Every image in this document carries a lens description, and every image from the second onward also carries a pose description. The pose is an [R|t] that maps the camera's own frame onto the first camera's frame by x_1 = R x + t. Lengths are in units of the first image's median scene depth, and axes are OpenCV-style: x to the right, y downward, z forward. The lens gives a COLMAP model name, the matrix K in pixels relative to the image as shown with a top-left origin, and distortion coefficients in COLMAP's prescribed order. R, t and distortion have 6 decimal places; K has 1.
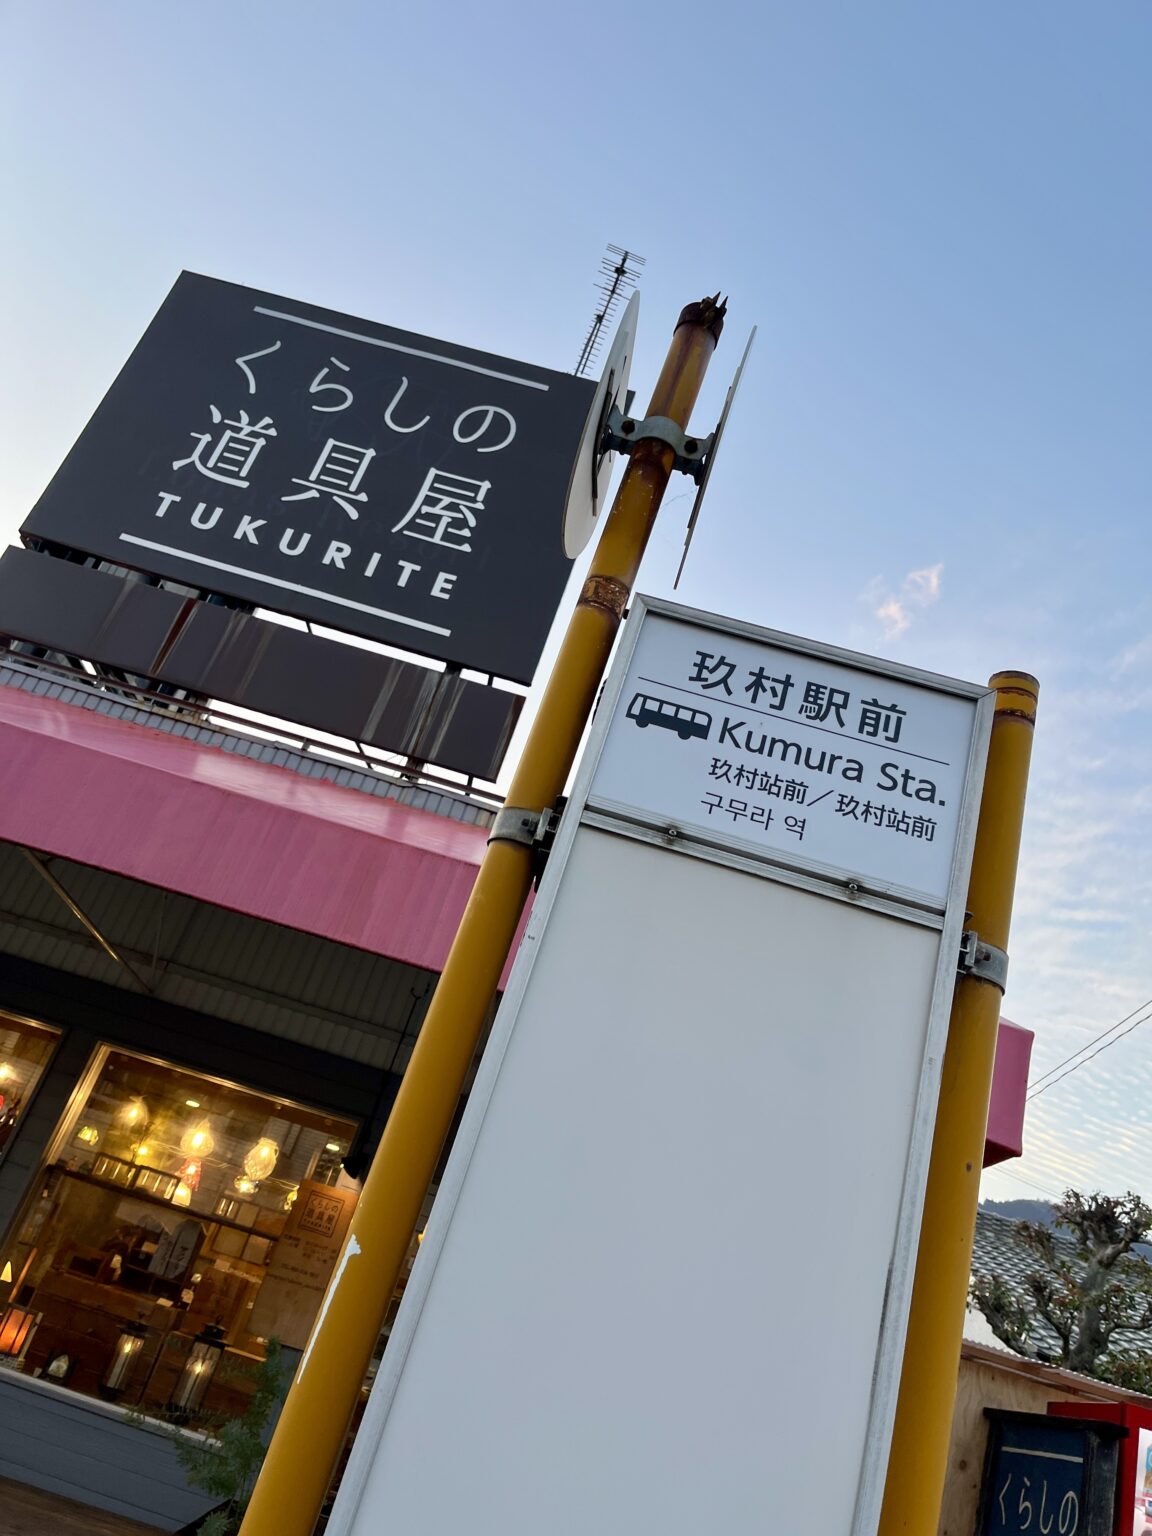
lens RADIAL K [[1154.7, 0, 585.9], [0, 1154.7, 774.6], [0, 0, 1]] dist [0.041751, -0.046018]
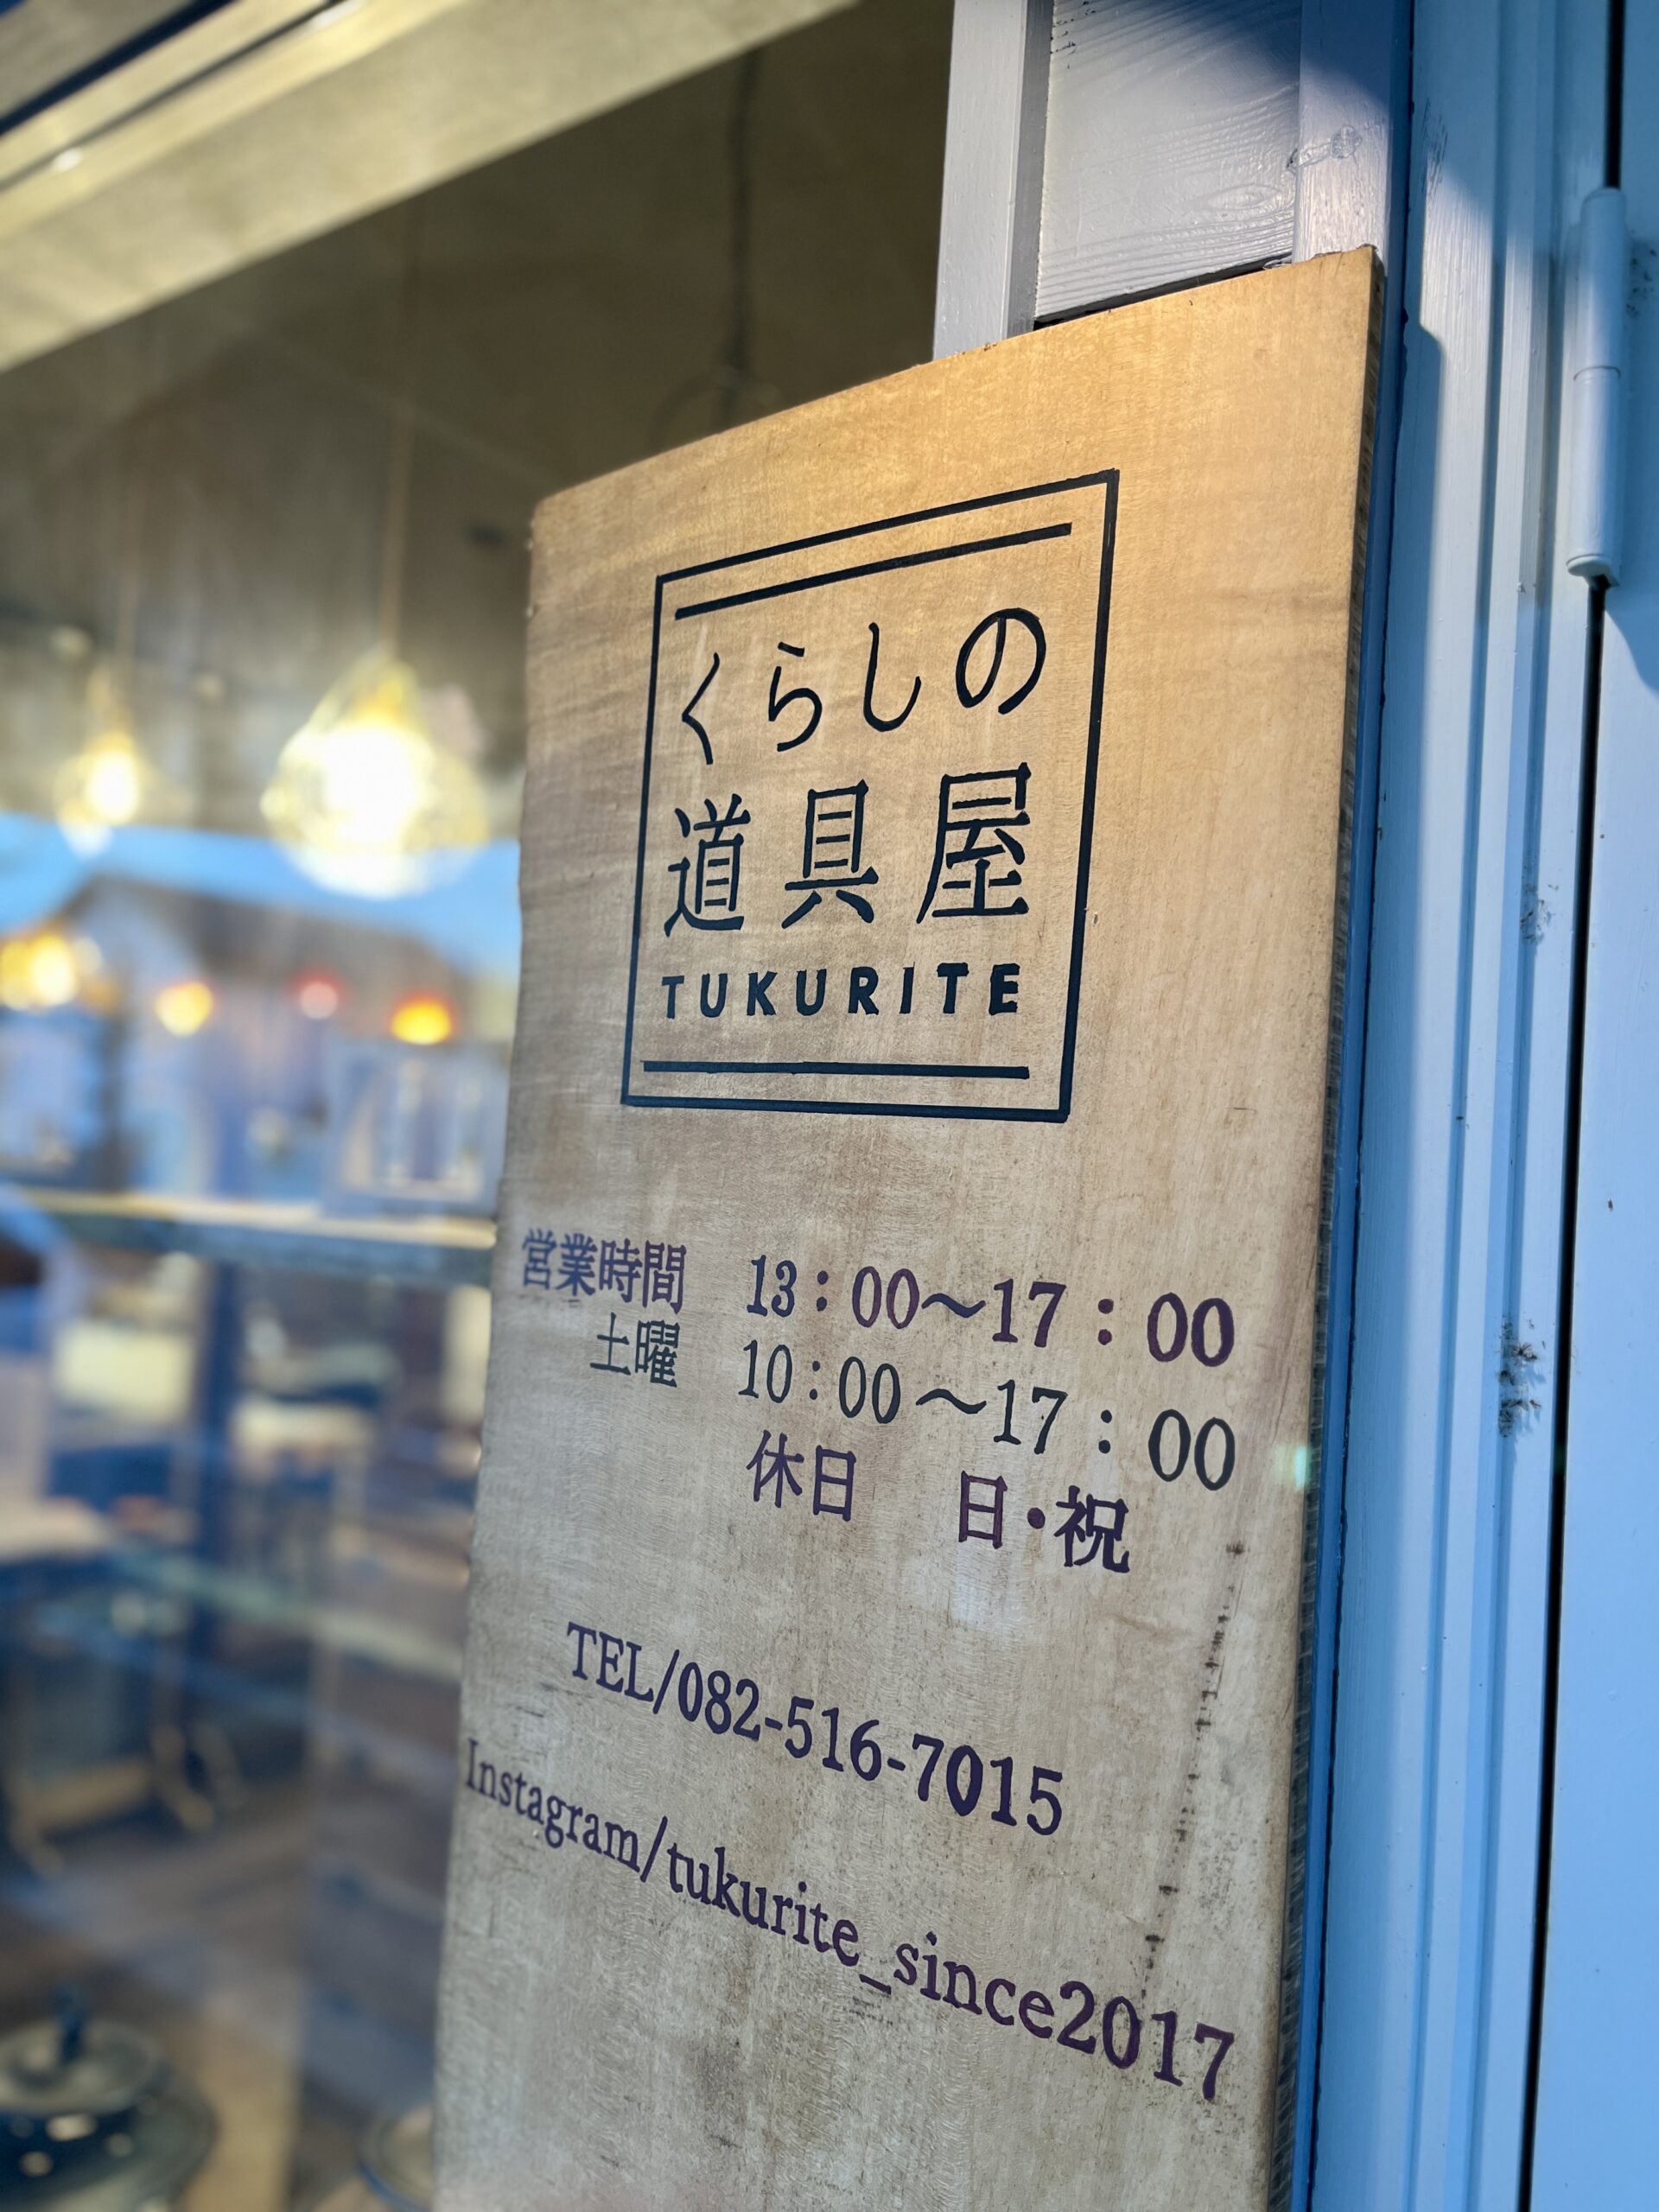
lens RADIAL K [[1662.8, 0, 843.7], [0, 1662.8, 1115.6], [0, 0, 1]] dist [0.041751, -0.046018]
pose [[0.755253, -0.257421, -0.602767, -0.135338], [0.435089, 0.884702, 0.167330, 0.285507], [0.490195, -0.388634, 0.780175, 0.700645]]
